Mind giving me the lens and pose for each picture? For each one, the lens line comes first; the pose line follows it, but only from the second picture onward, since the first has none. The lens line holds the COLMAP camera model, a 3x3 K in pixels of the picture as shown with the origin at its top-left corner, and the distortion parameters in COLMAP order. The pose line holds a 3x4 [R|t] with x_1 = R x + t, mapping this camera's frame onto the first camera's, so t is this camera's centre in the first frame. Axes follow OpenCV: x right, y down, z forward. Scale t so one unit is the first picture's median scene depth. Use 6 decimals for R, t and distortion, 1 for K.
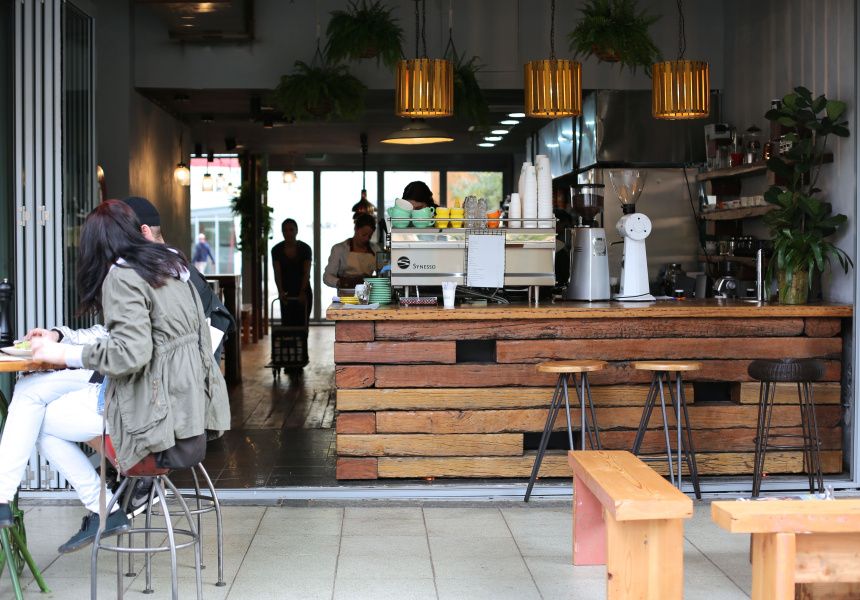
lens RADIAL K [[1270.4, 0, 480.8], [0, 1270.4, 299.7], [0, 0, 1]] dist [-0.119004, 0.024425]
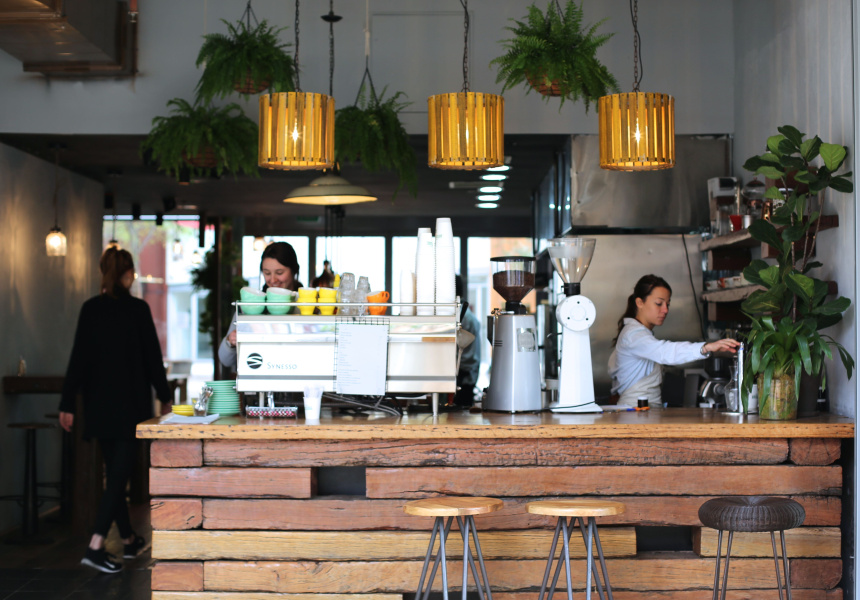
lens RADIAL K [[1500.3, 0, 473.6], [0, 1500.3, 281.3], [0, 0, 1]] dist [-0.137010, 0.117249]
pose [[0.998835, 0.002171, -0.048204, 0.111975], [-0.005587, 0.997472, -0.070847, -0.014205], [0.047929, 0.071034, 0.996322, 0.120096]]
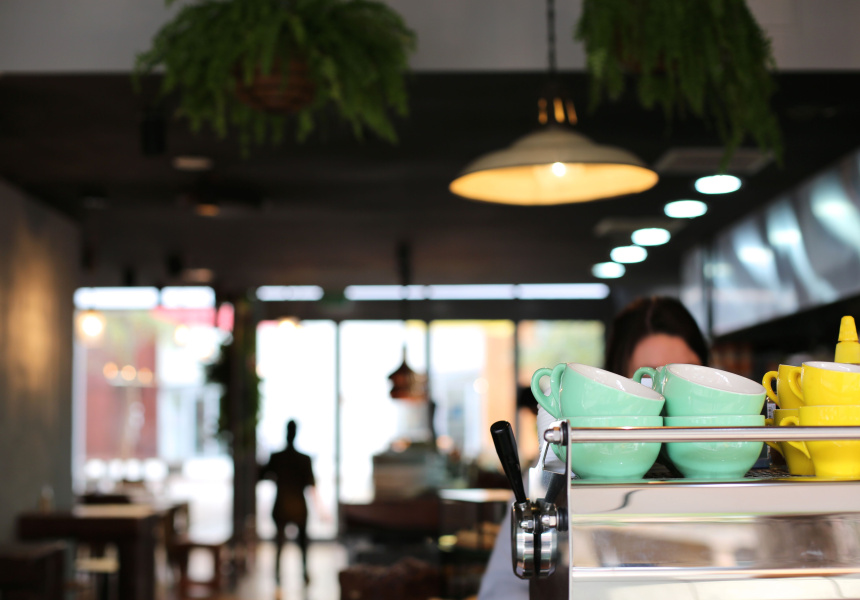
lens RADIAL K [[1500.3, 0, 473.6], [0, 1500.3, 281.3], [0, 0, 1]] dist [-0.137010, 0.117249]
pose [[0.998920, -0.012521, -0.044753, -0.075074], [0.006370, 0.990822, -0.135023, -0.056801], [0.046033, 0.134592, 0.989831, 0.797295]]
